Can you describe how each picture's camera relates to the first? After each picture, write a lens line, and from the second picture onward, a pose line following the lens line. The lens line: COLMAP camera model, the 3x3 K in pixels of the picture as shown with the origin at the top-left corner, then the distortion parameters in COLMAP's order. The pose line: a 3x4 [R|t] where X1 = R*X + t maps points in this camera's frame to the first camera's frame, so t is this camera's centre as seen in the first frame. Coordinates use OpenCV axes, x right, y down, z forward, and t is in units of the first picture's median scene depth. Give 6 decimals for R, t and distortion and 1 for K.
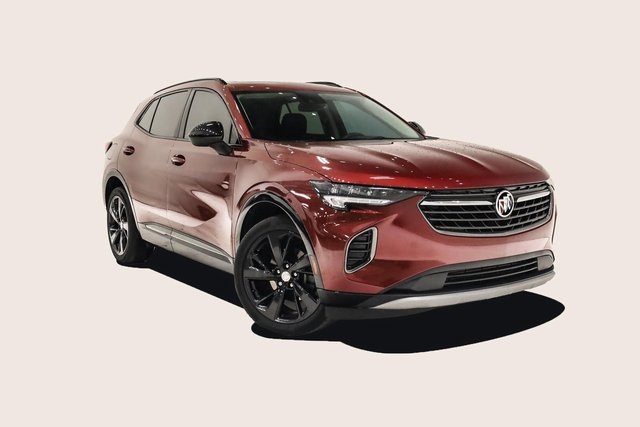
lens RADIAL K [[726.1, 0, 319.2], [0, 726.1, 212.3], [0, 0, 1]] dist [-0.102715, 0.000000]
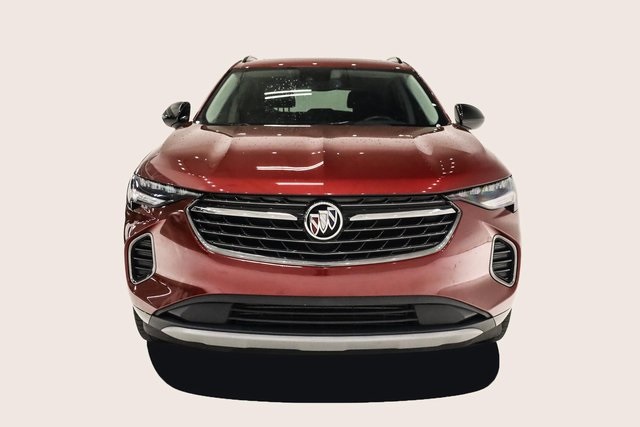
lens RADIAL K [[703.2, 0, 319.3], [0, 703.2, 215.7], [0, 0, 1]] dist [-0.024990, 0.000000]
pose [[0.842236, 0.097225, -0.530269, 0.619648], [-0.081750, 0.995262, 0.052636, -0.052812], [0.532874, -0.000982, 0.846194, 0.423415]]
